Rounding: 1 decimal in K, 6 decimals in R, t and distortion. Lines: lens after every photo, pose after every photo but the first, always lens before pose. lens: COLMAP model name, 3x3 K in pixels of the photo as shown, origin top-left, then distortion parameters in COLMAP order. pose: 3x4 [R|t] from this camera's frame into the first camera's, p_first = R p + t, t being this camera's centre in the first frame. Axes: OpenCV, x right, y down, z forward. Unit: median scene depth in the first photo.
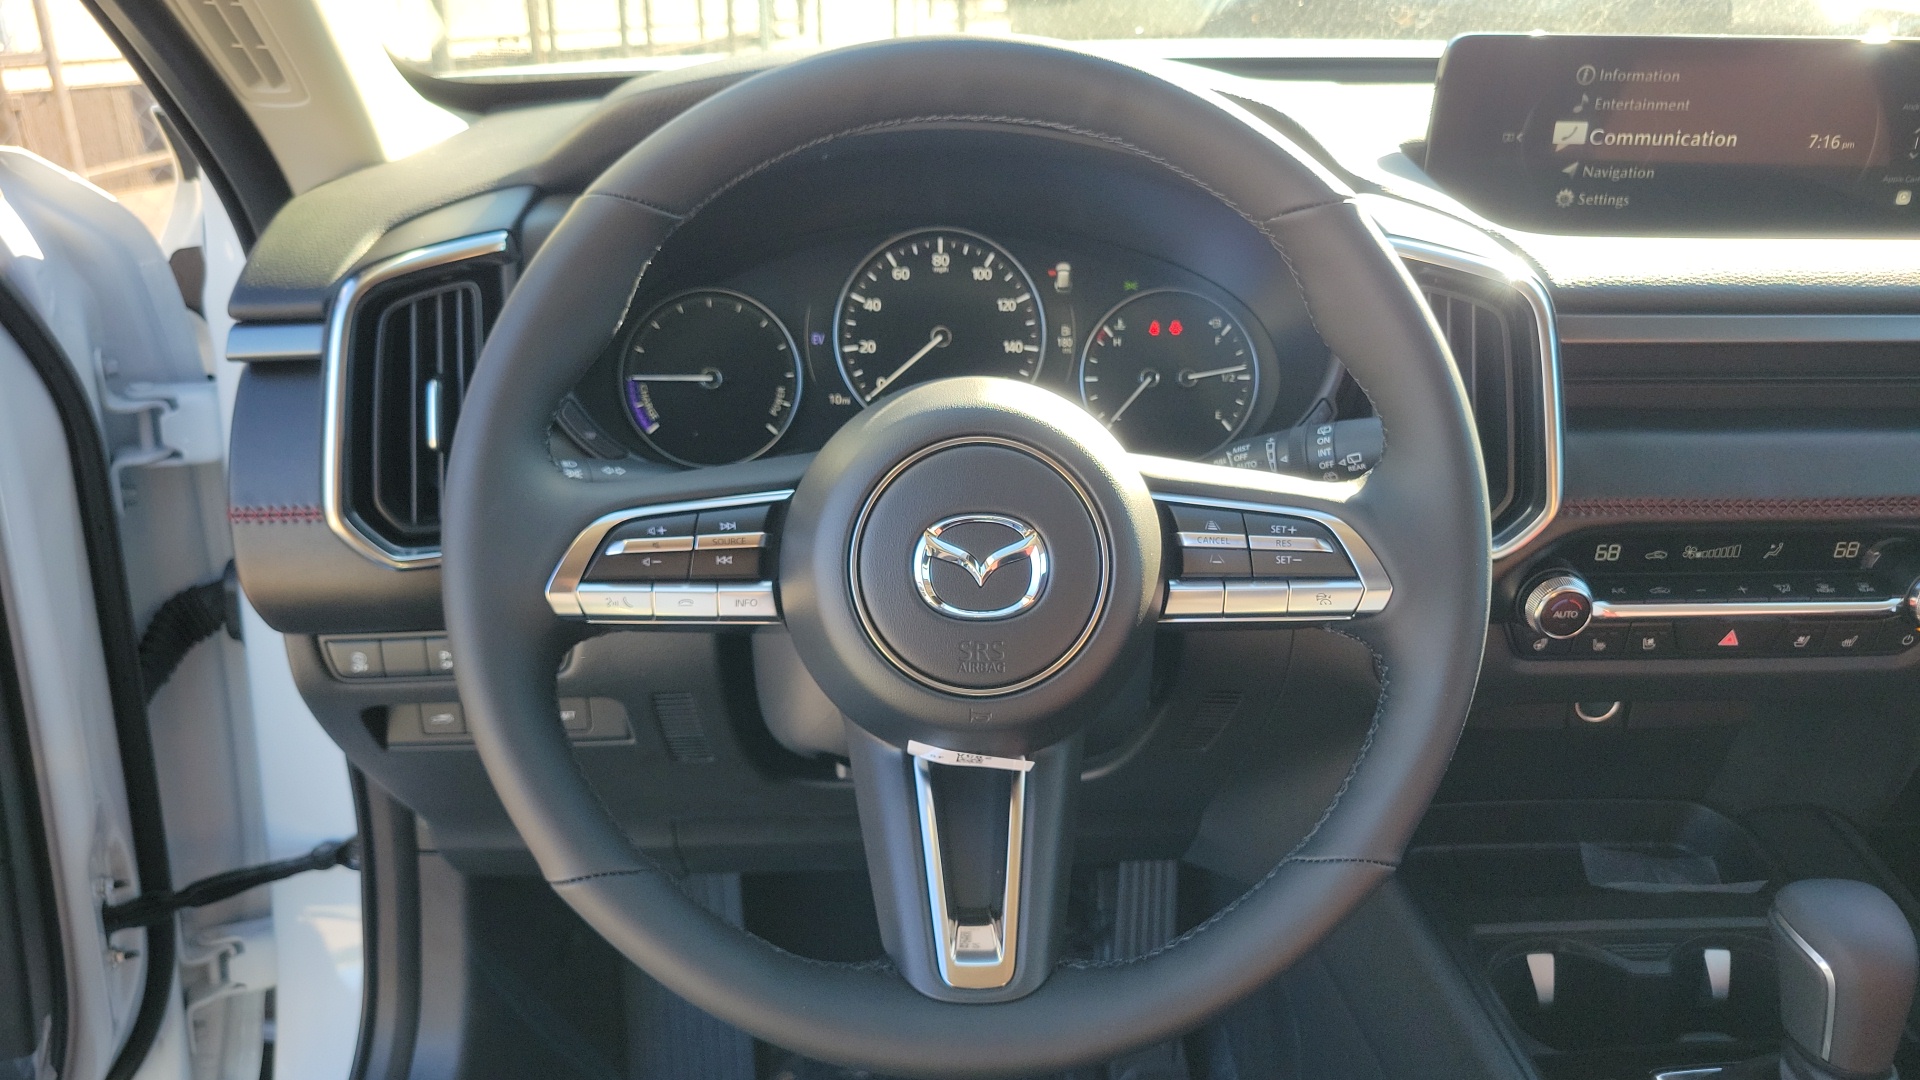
lens RADIAL K [[1474.1, 0, 967.8], [0, 1474.1, 540.2], [0, 0, 1]] dist [0.018811, -0.007431]
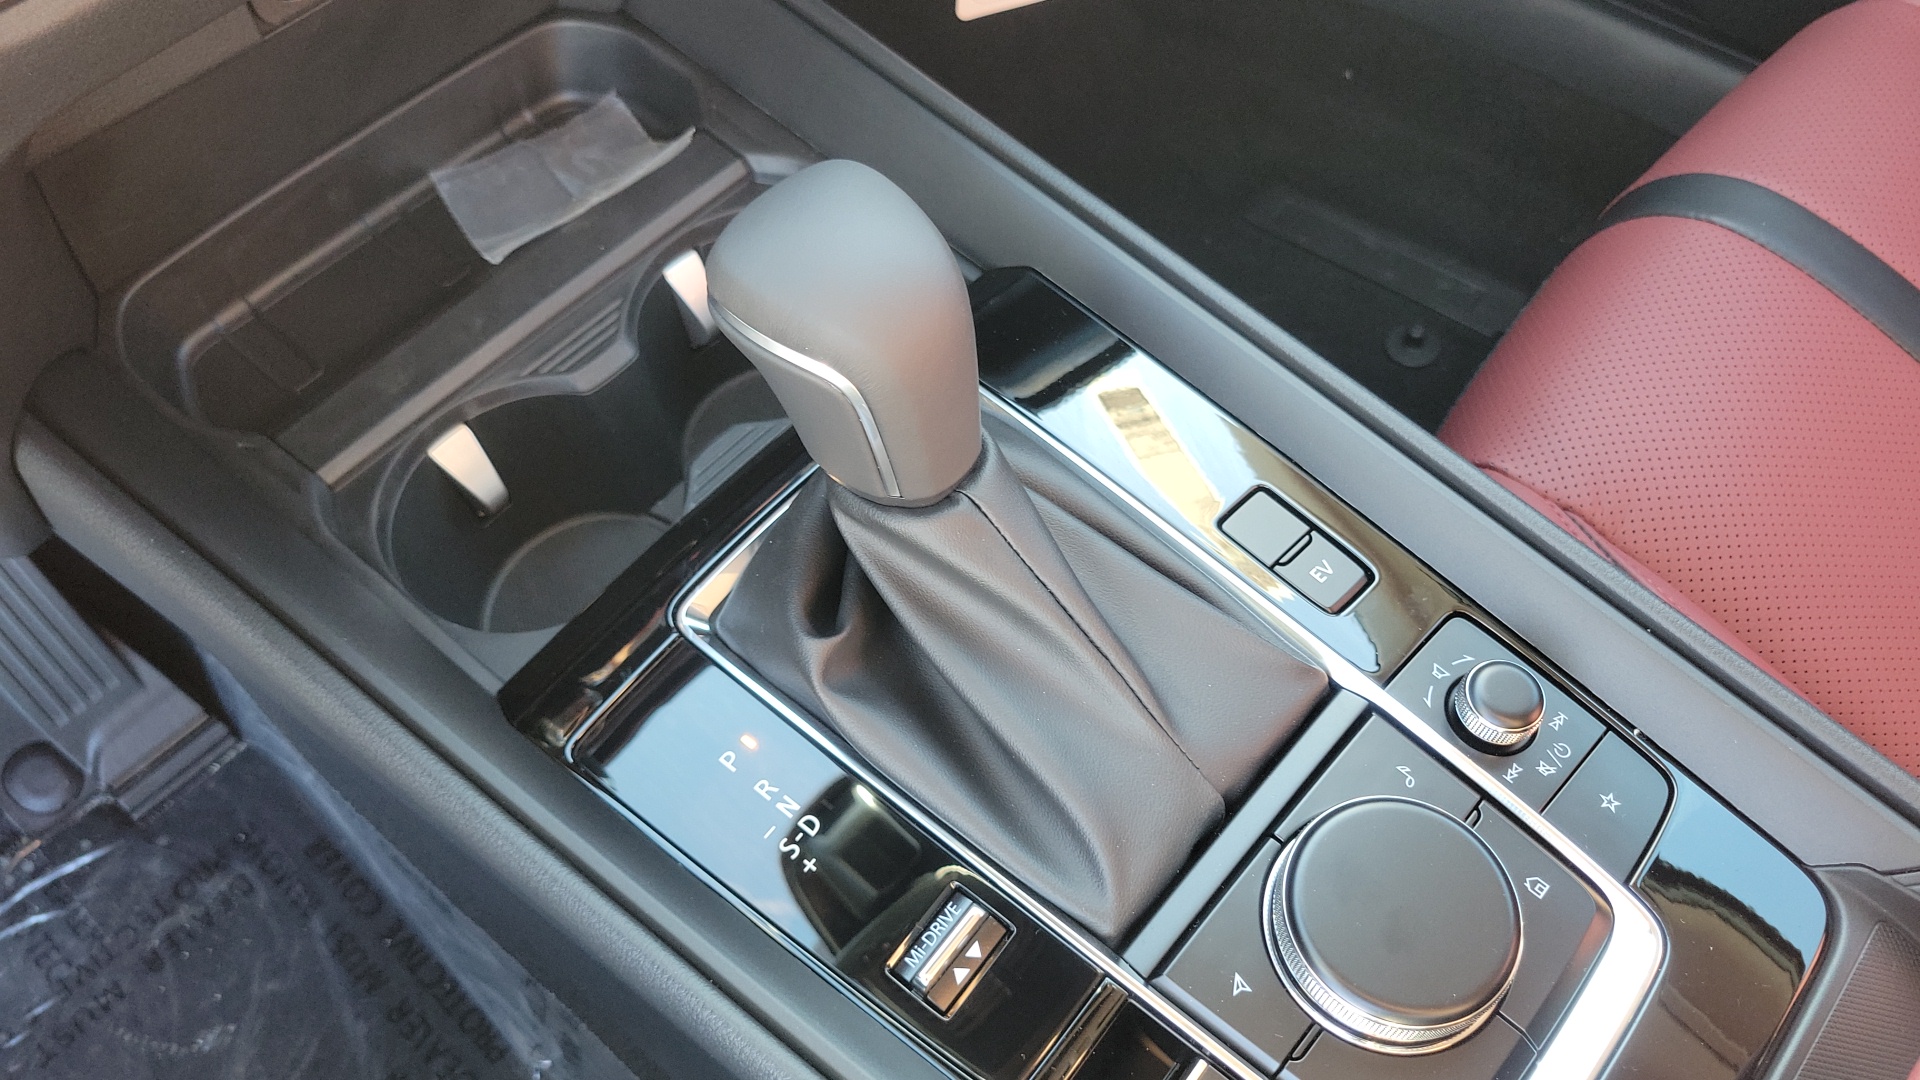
lens RADIAL K [[1474.1, 0, 967.8], [0, 1474.1, 540.2], [0, 0, 1]] dist [0.018811, -0.007431]
pose [[0.712159, -0.600053, 0.364371, 0.305031], [0.295374, 0.726974, 0.619889, 0.002827], [-0.636855, -0.333834, 0.694961, 0.455037]]
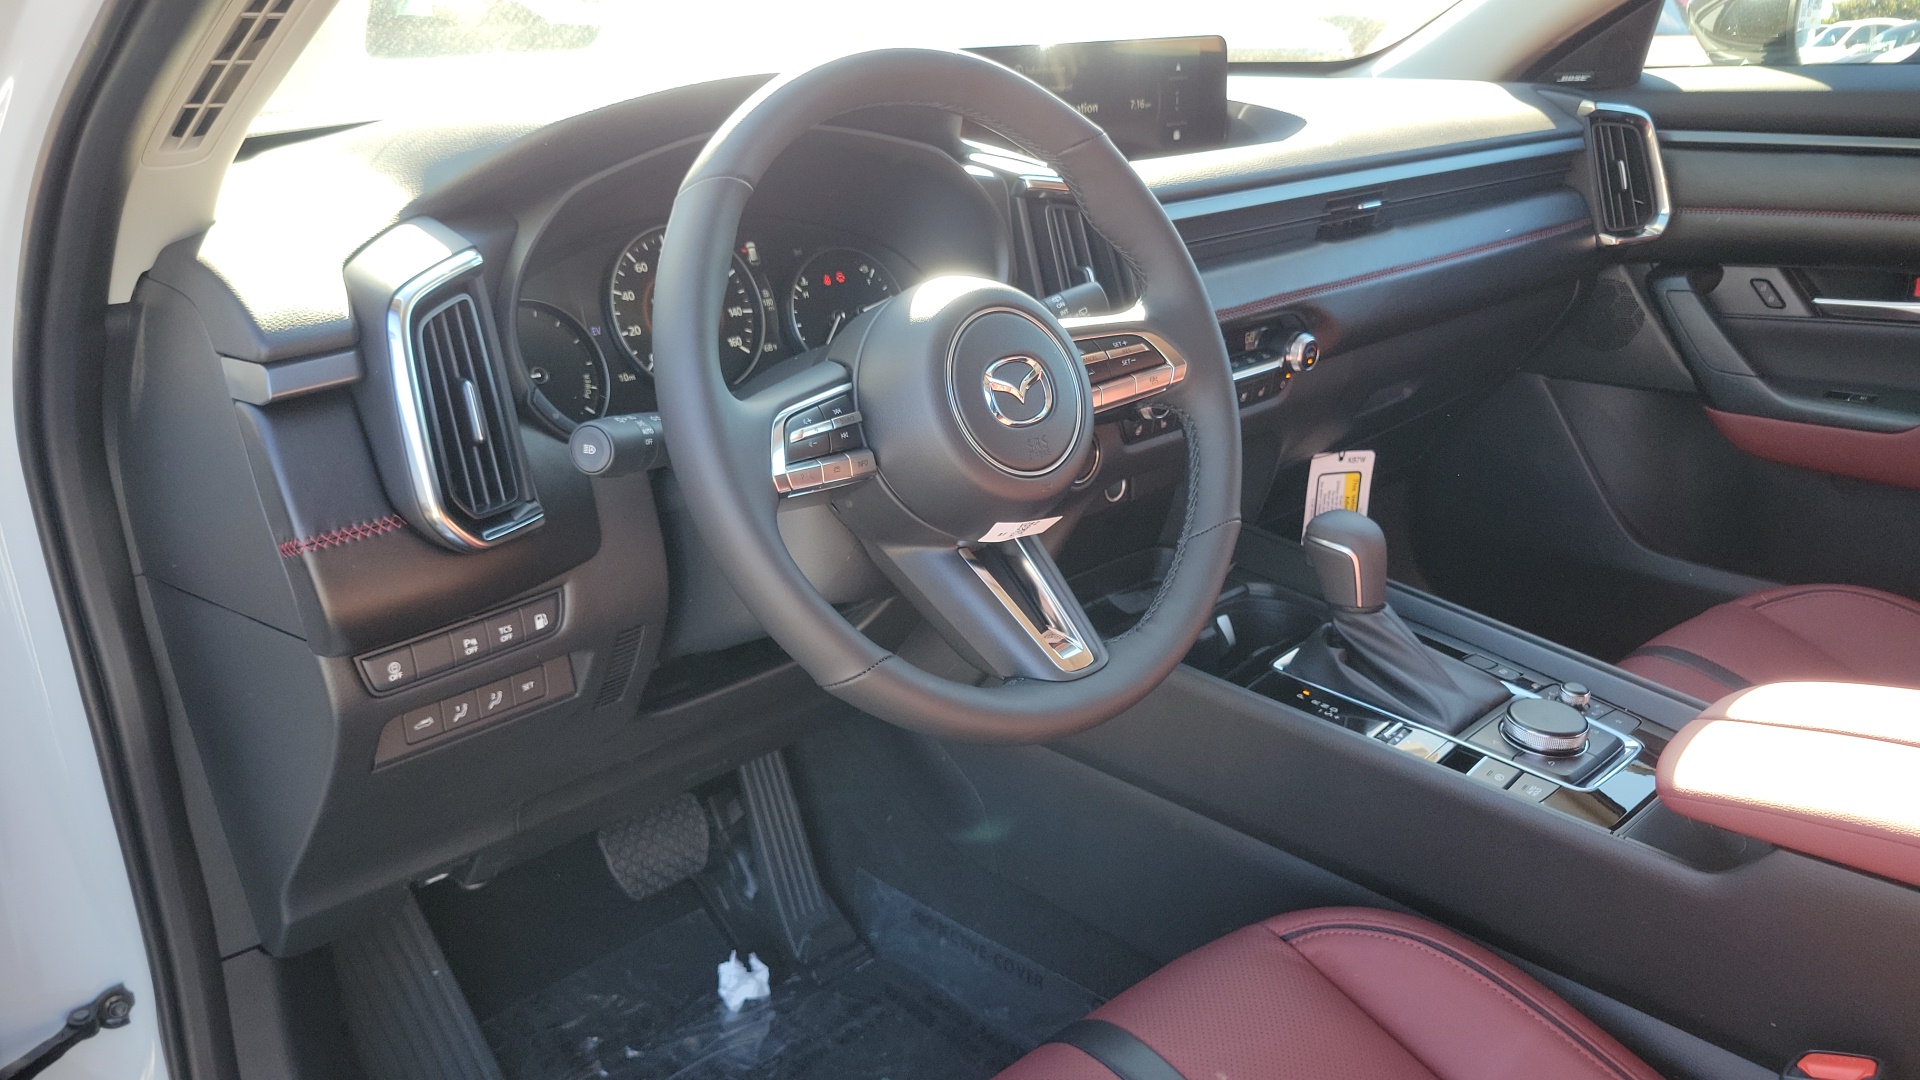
lens RADIAL K [[1474.1, 0, 967.8], [0, 1474.1, 540.2], [0, 0, 1]] dist [0.018811, -0.007431]
pose [[0.760365, -0.253651, 0.597918, -0.628955], [0.280294, 0.958600, 0.050214, 0.047874], [-0.585901, 0.129412, 0.799983, -0.093580]]
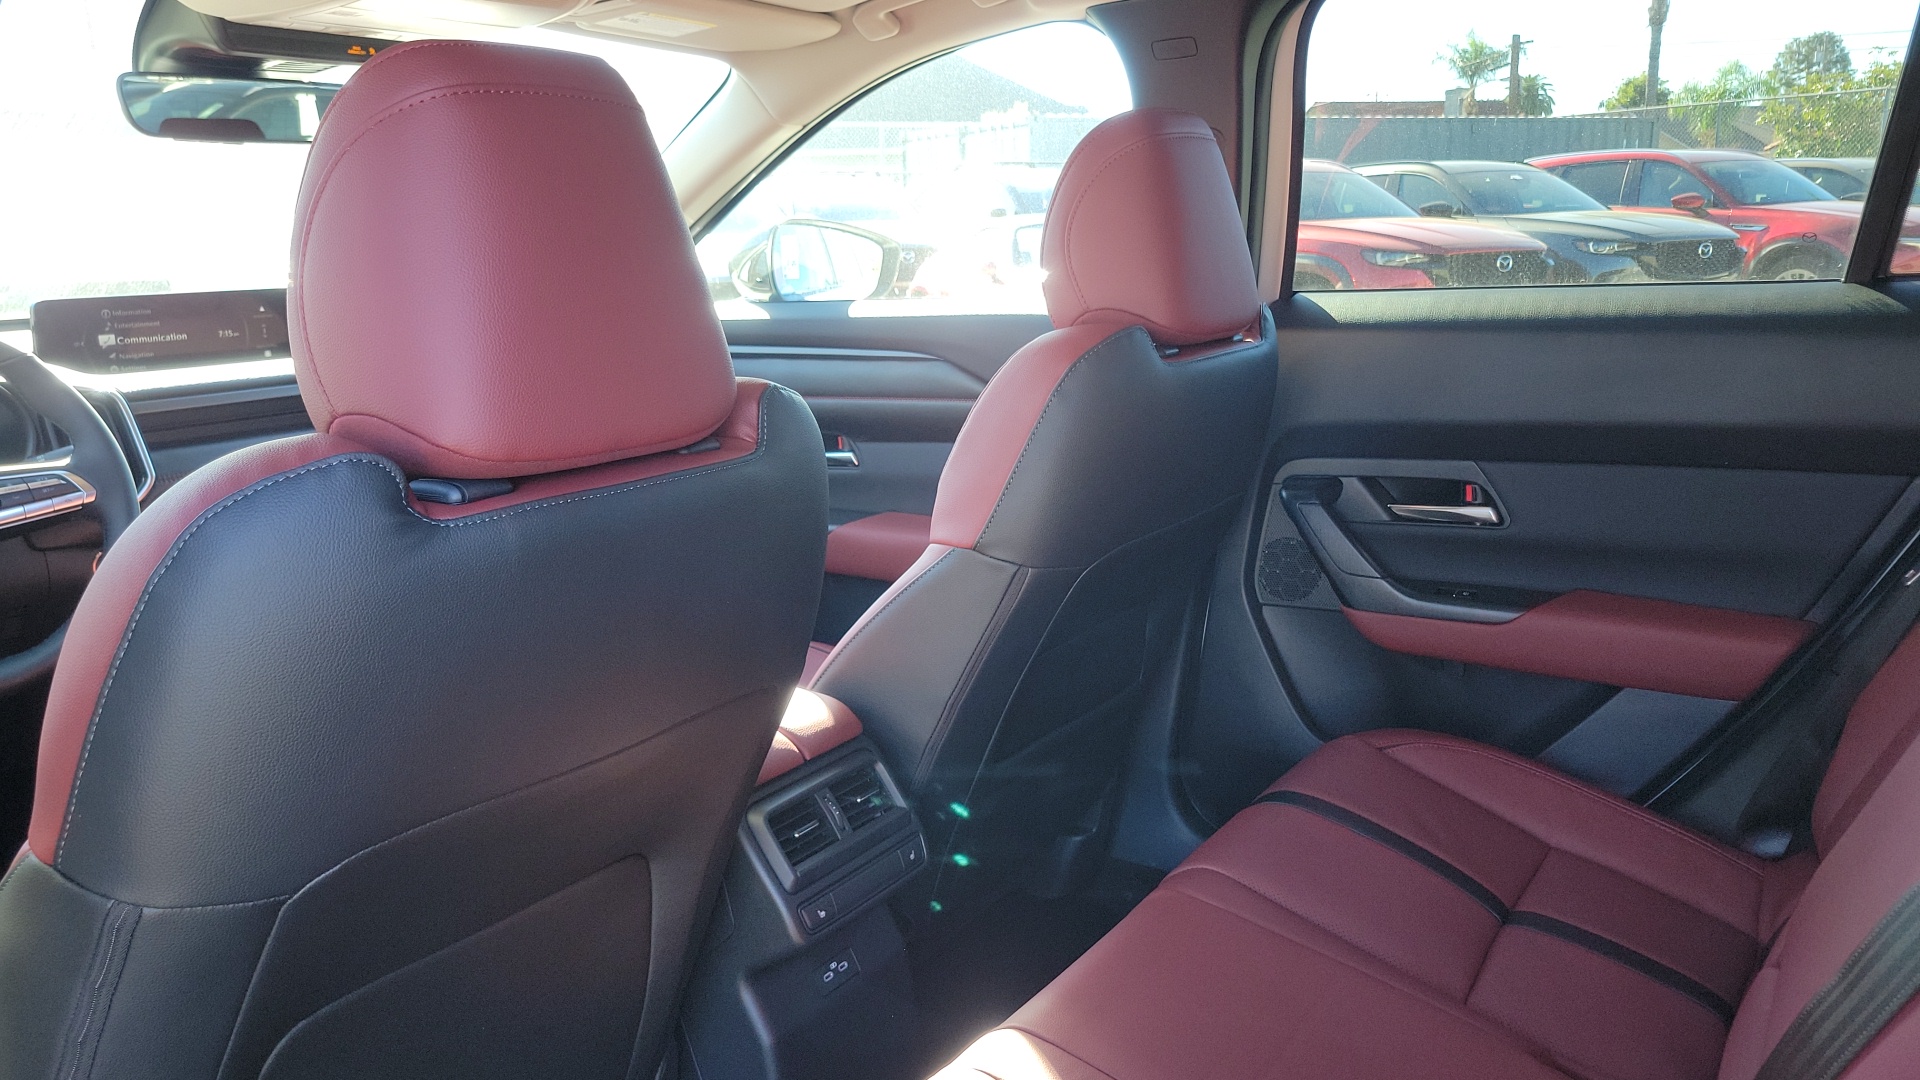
lens RADIAL K [[1474.1, 0, 967.8], [0, 1474.1, 540.2], [0, 0, 1]] dist [0.018811, -0.007431]
pose [[0.605860, -0.198046, 0.770526, -0.564376], [0.337260, 0.941123, -0.023292, 0.480828], [-0.720548, 0.273979, 0.636982, -1.219193]]
